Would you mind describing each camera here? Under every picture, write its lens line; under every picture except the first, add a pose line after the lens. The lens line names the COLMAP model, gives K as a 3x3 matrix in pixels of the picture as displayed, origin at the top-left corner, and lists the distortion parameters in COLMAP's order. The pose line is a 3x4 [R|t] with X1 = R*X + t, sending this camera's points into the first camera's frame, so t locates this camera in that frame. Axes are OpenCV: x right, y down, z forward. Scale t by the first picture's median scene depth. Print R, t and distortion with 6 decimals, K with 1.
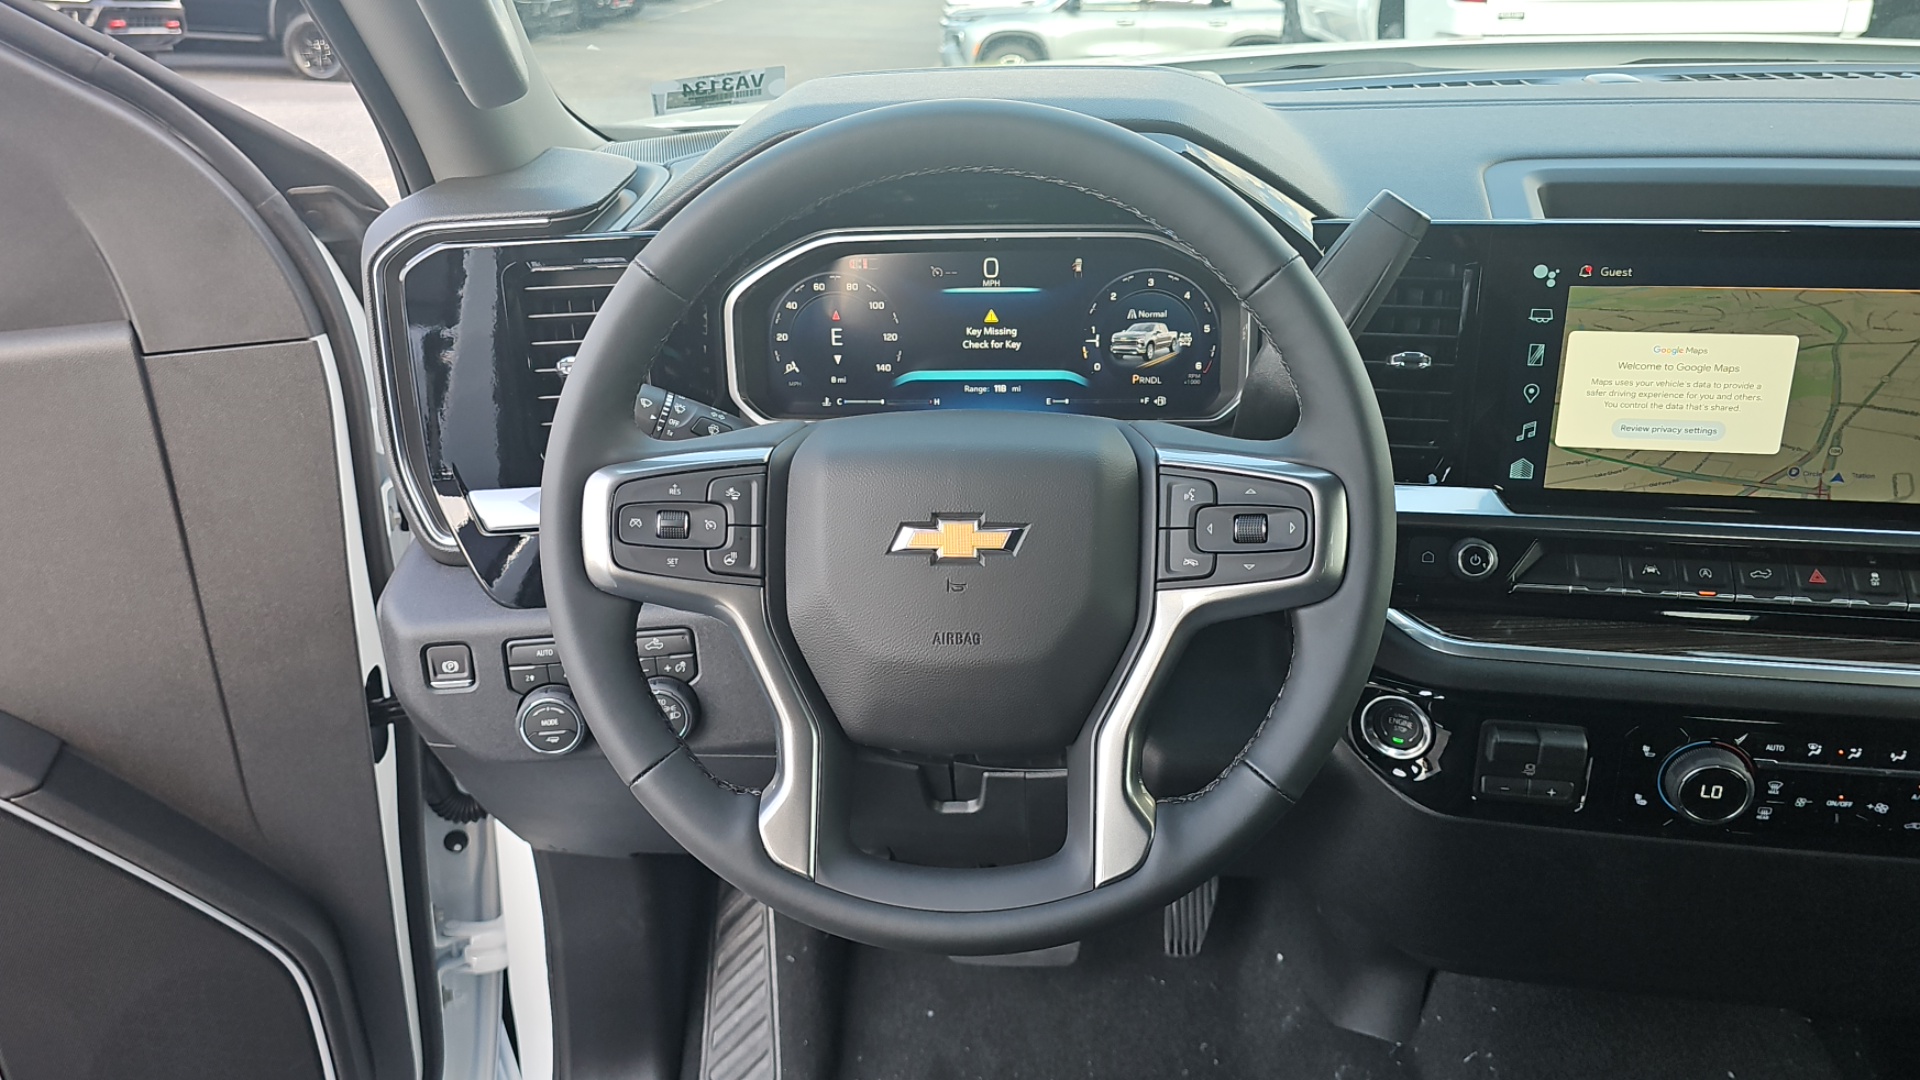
lens RADIAL K [[1394.8, 0, 960.2], [0, 1394.8, 550.9], [0, 0, 1]] dist [0.028710, -0.059426]
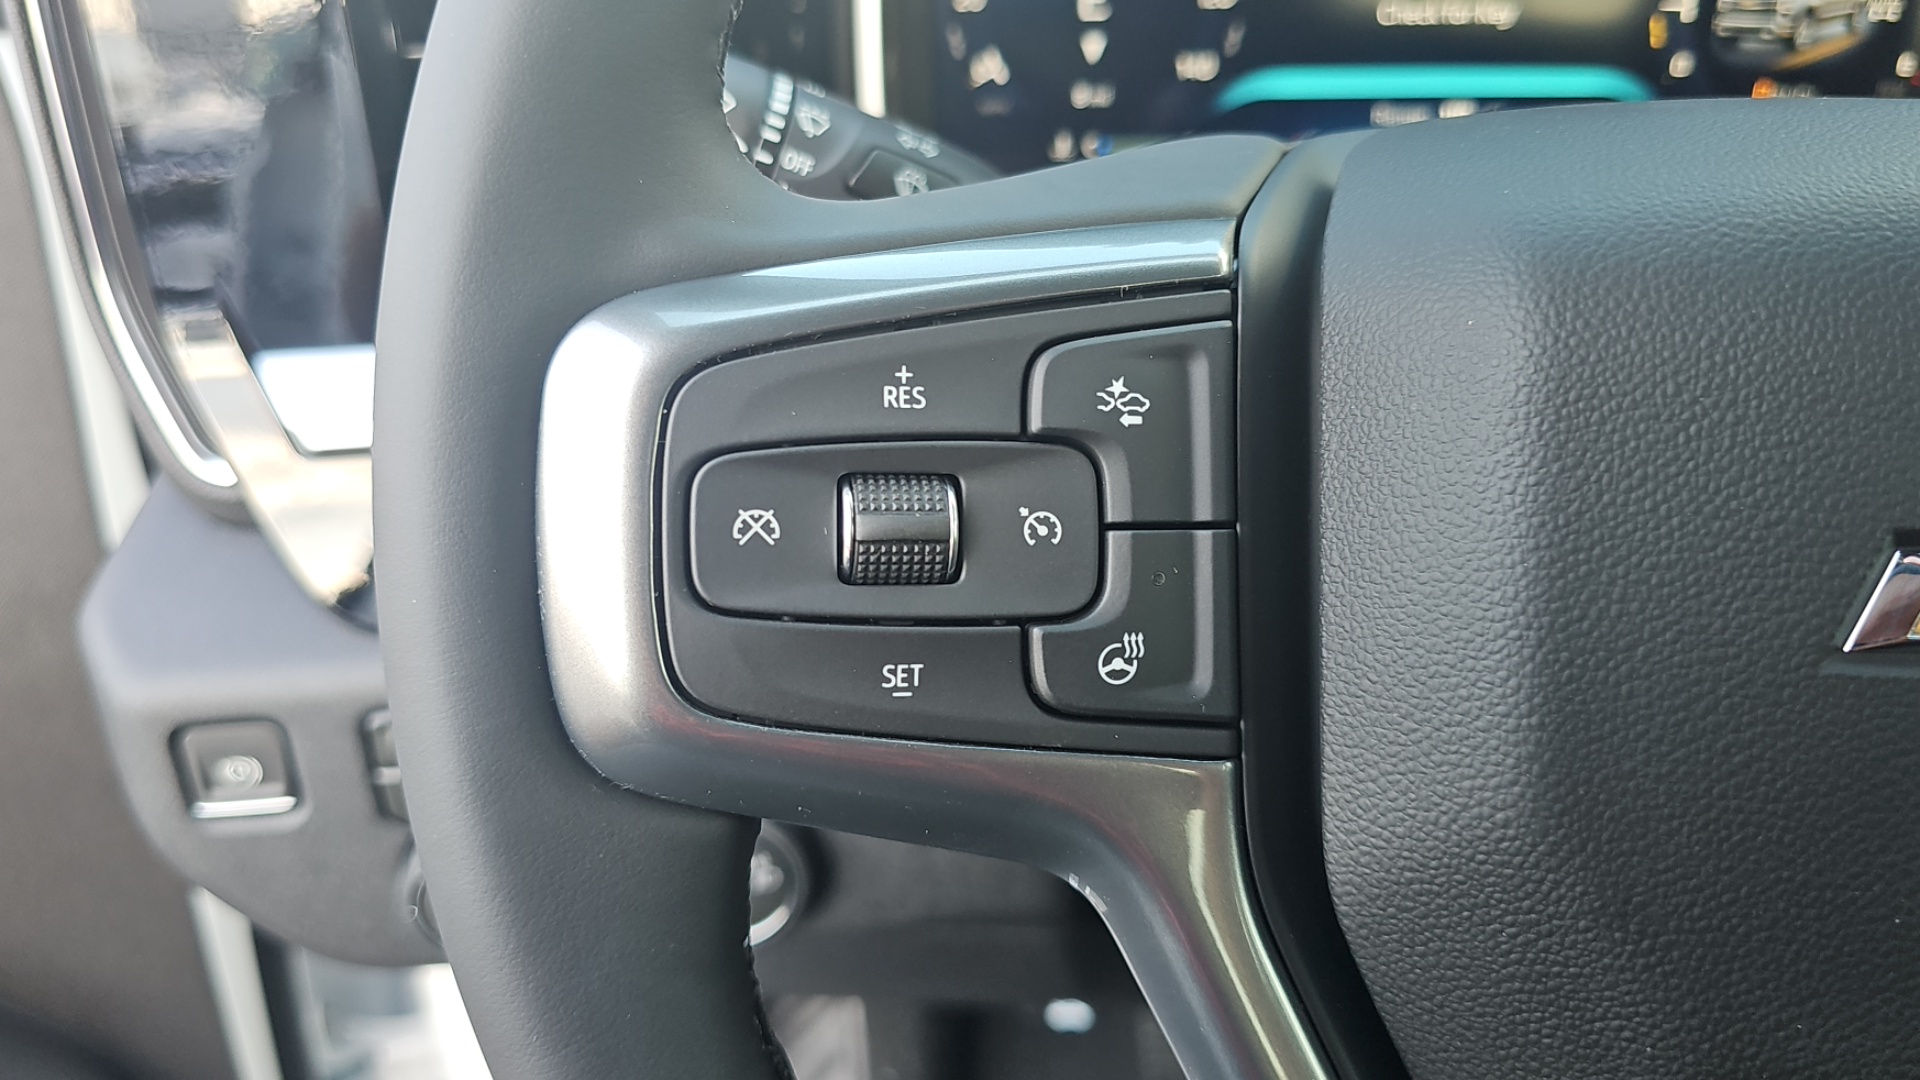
lens RADIAL K [[1394.8, 0, 942.4], [0, 1394.8, 539.6], [0, 0, 1]] dist [0.028710, -0.059426]
pose [[0.999921, -0.001560, 0.012455, -0.164803], [0.000057, 0.992803, 0.119762, -0.038631], [-0.012552, -0.119752, 0.992724, 0.613707]]
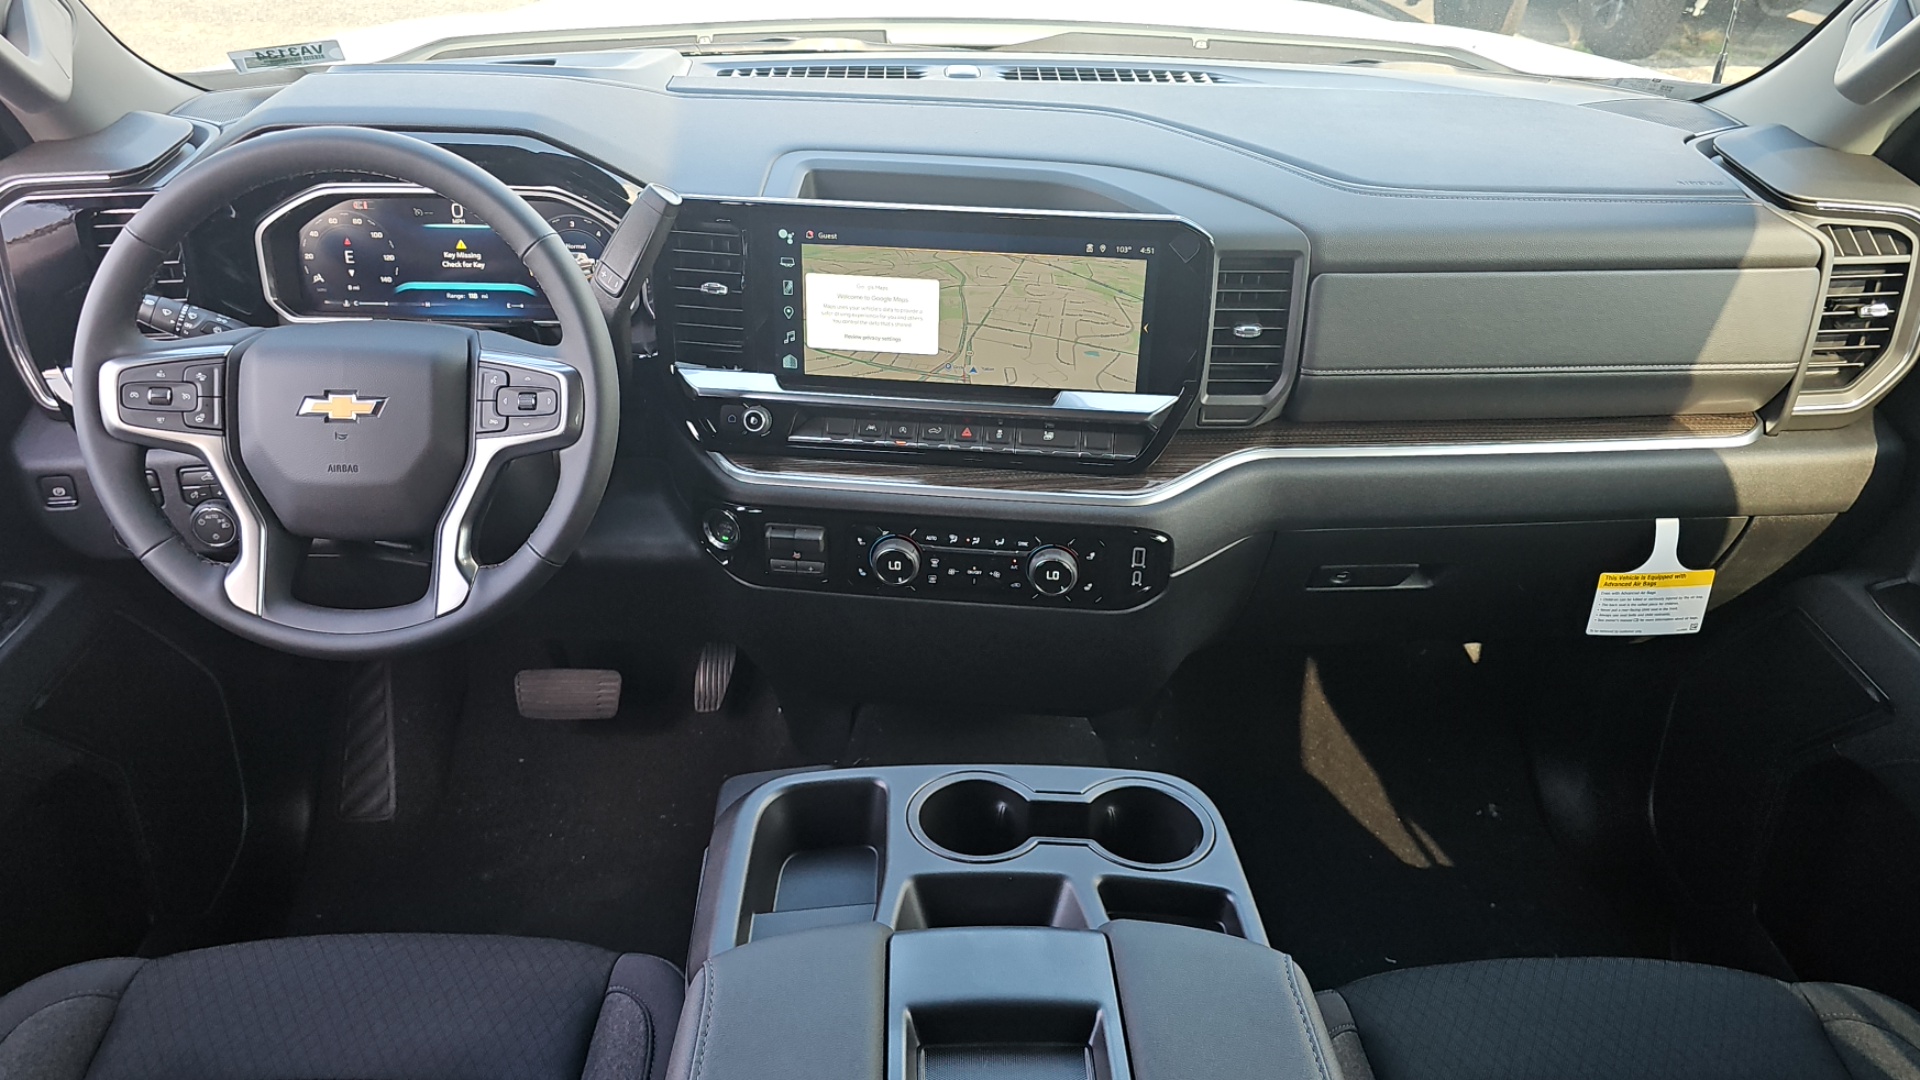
lens RADIAL K [[1394.8, 0, 1019.1], [0, 1394.8, 551.7], [0, 0, 1]] dist [0.028710, -0.059426]
pose [[0.991949, -0.006662, 0.126464, 0.457819], [-0.007058, 0.994155, 0.107734, -0.017267], [-0.126442, -0.107759, 0.986104, -0.577547]]
